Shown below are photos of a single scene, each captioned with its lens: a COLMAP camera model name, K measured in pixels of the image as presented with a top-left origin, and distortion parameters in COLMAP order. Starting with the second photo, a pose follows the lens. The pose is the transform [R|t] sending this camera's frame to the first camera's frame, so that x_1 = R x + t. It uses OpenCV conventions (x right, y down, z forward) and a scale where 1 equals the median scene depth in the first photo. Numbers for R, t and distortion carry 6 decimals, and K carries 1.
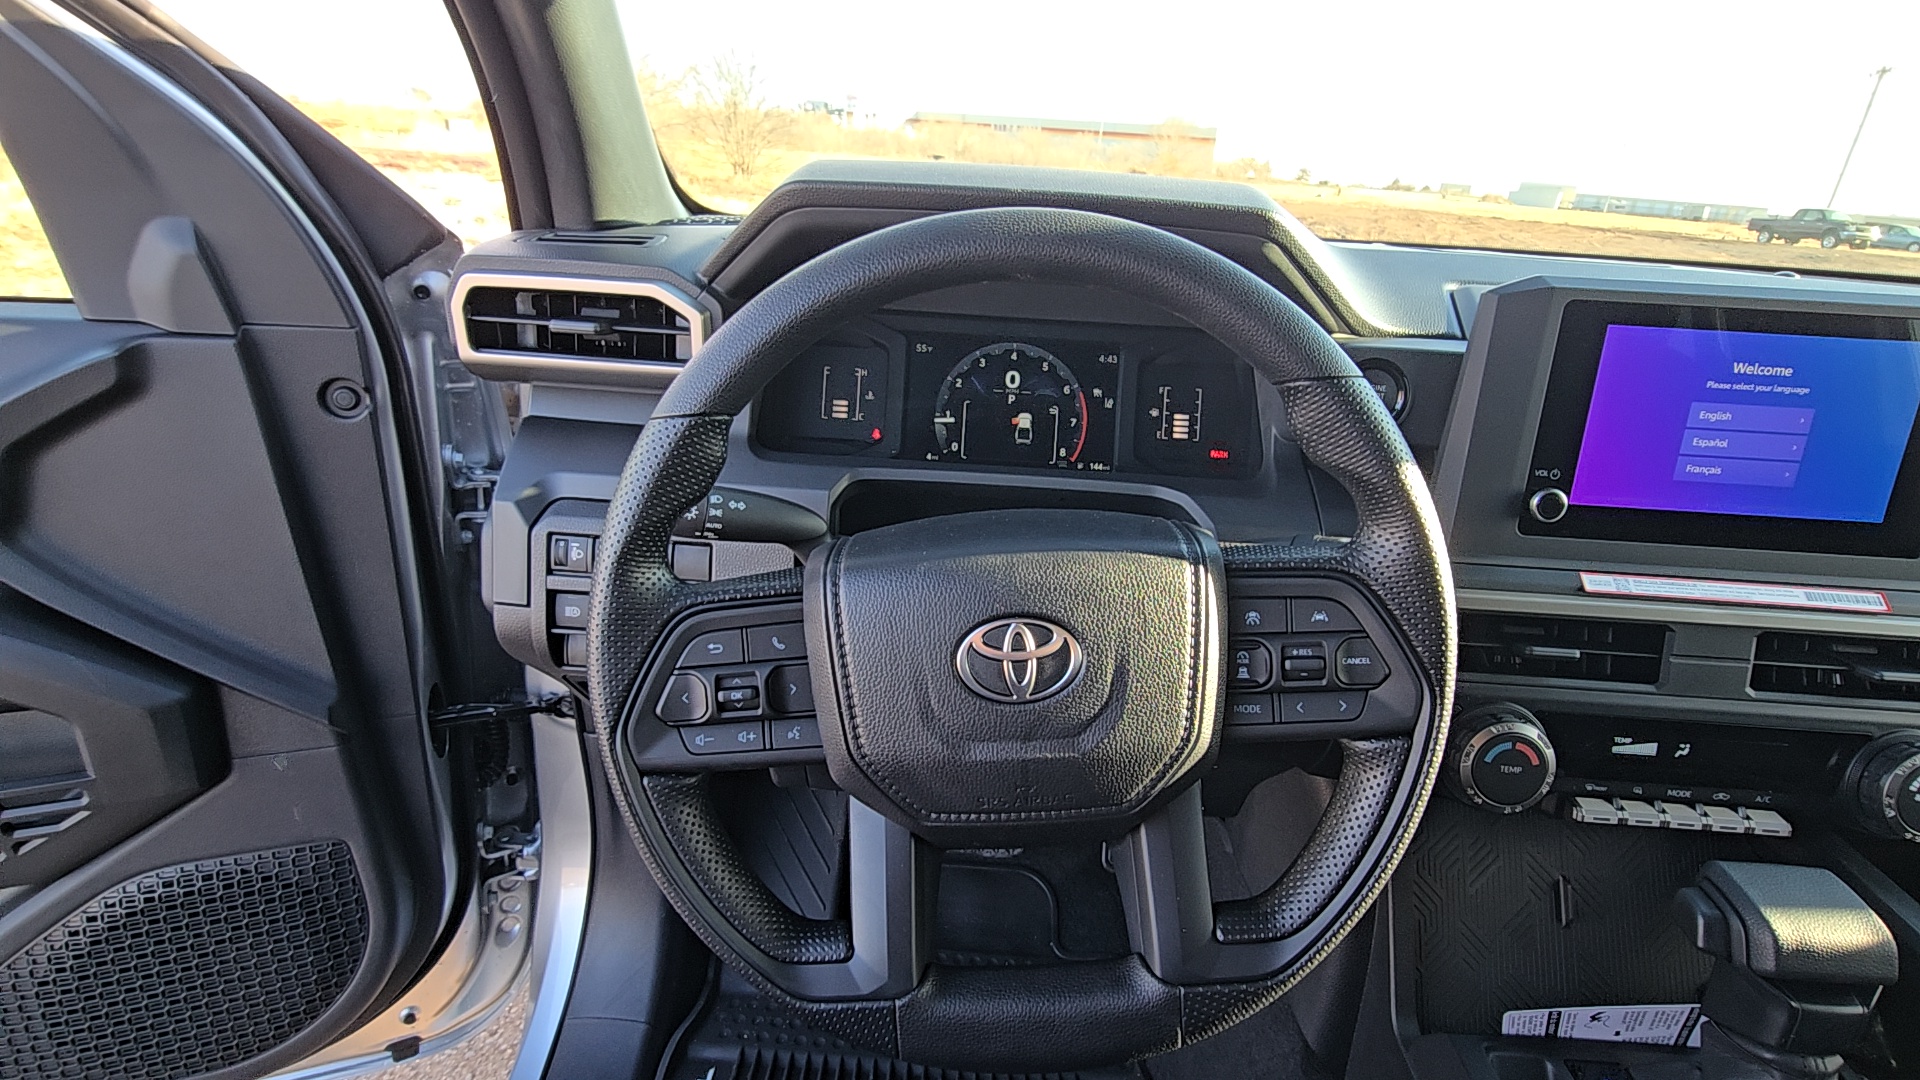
lens RADIAL K [[969.9, 0, 968.7], [0, 969.9, 545.9], [0, 0, 1]] dist [0.001997, 0.000361]
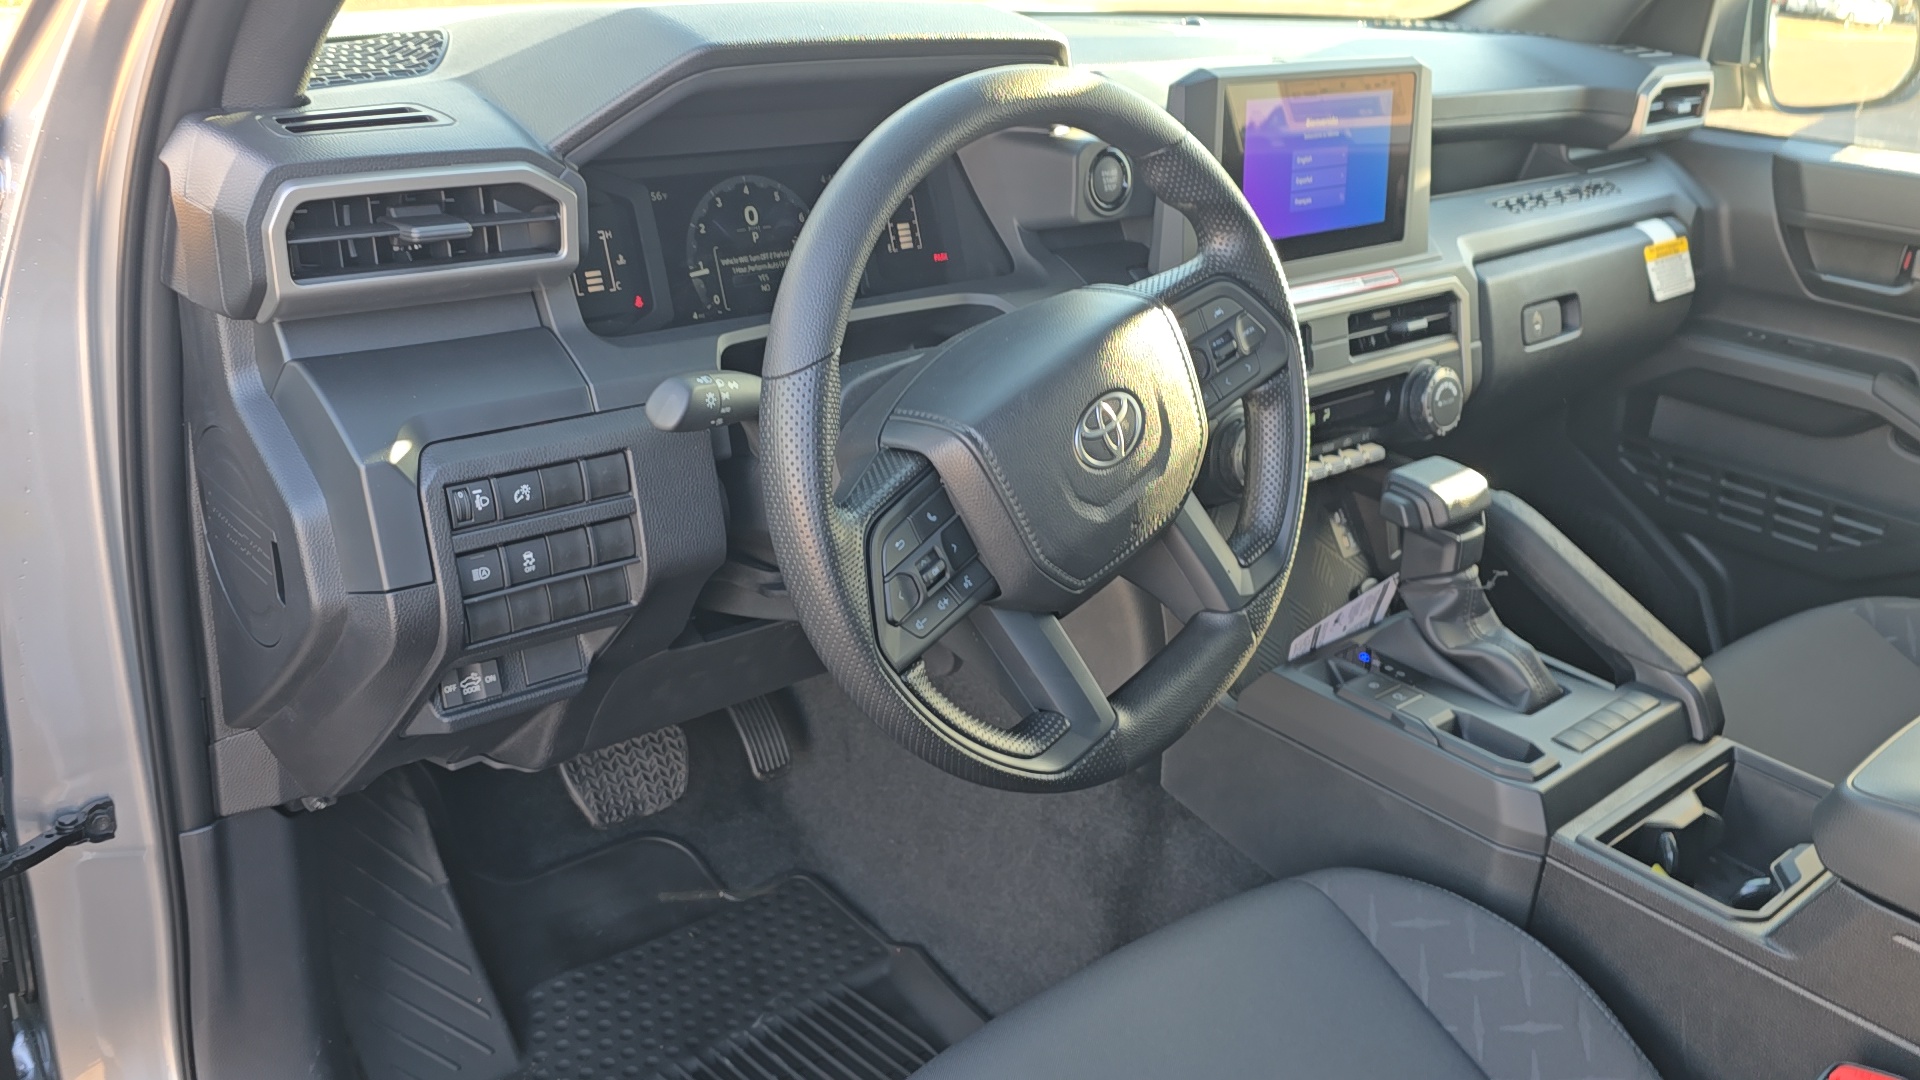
lens RADIAL K [[1532.6, 0, 991.7], [0, 1532.6, 535.0], [0, 0, 1]] dist [-0.007051, 0.005058]
pose [[0.730104, -0.283672, 0.621674, -0.868782], [0.234689, 0.958518, 0.161752, -0.070434], [-0.641770, 0.027804, 0.766393, -0.279148]]
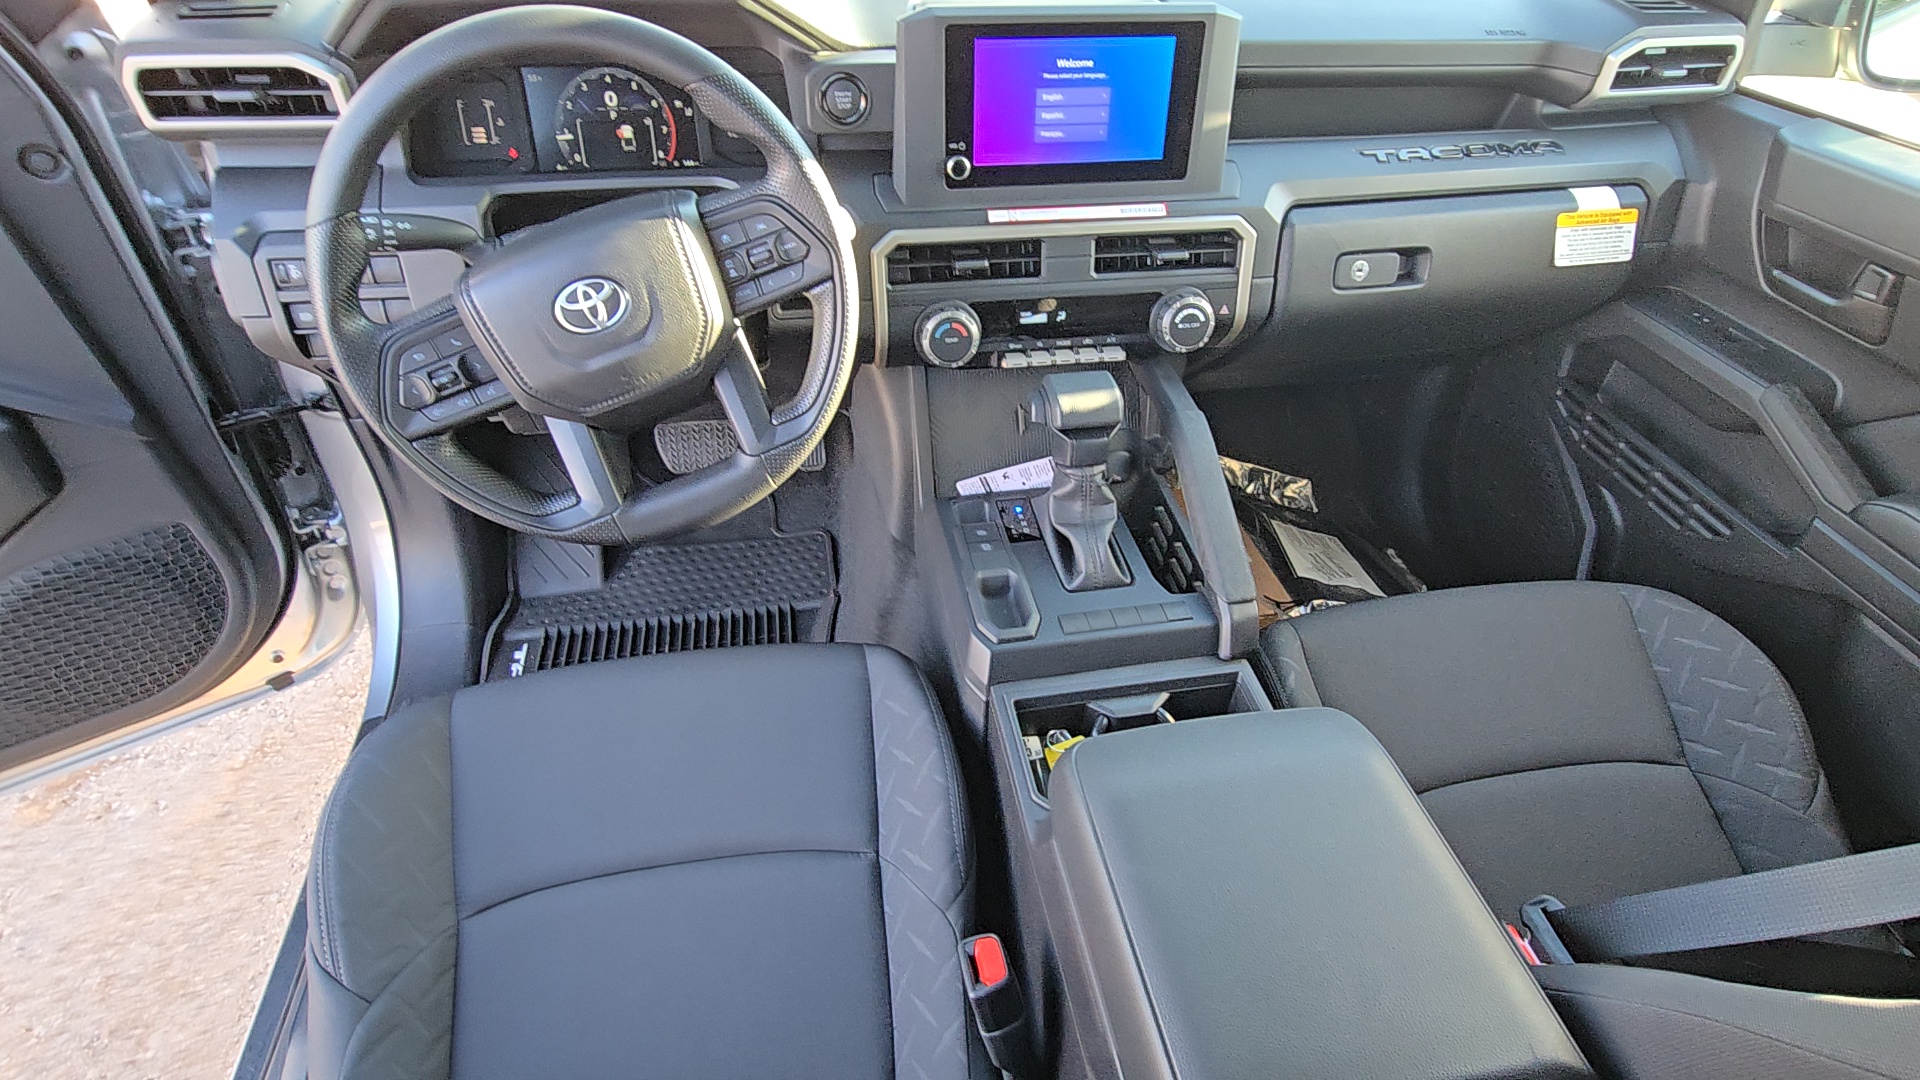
lens RADIAL K [[941.9, 0, 950.0], [0, 941.9, 534.1], [0, 0, 1]] dist [0.001531, 0.000845]
pose [[0.973400, -0.162625, 0.161388, 0.214033], [0.101676, 0.937857, 0.331792, 0.005981], [-0.205316, -0.306557, 0.929445, -0.524054]]
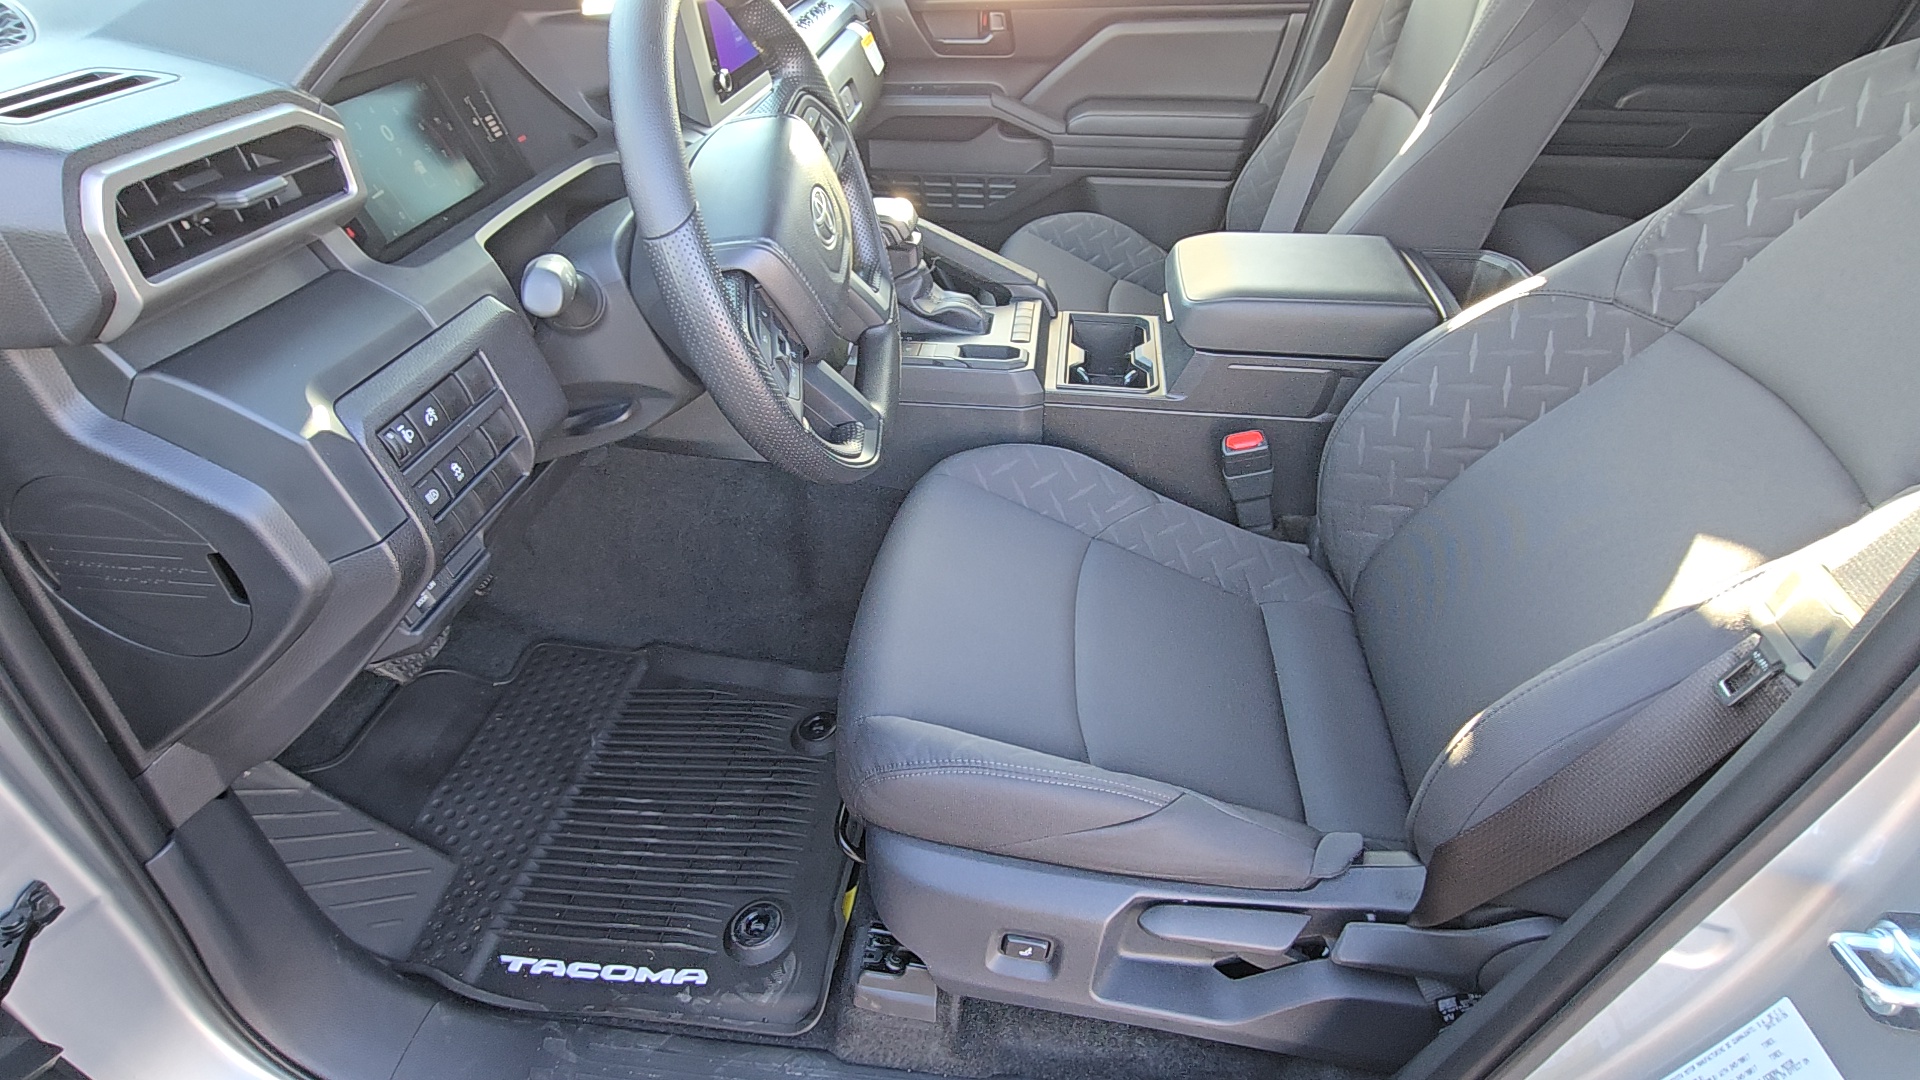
lens RADIAL K [[941.9, 0, 950.0], [0, 941.9, 534.1], [0, 0, 1]] dist [0.001531, 0.000845]
pose [[0.103111, -0.640111, 0.761331, -1.034867], [0.375875, 0.733732, 0.566000, -0.219866], [-0.920916, 0.227805, 0.316257, 0.241129]]
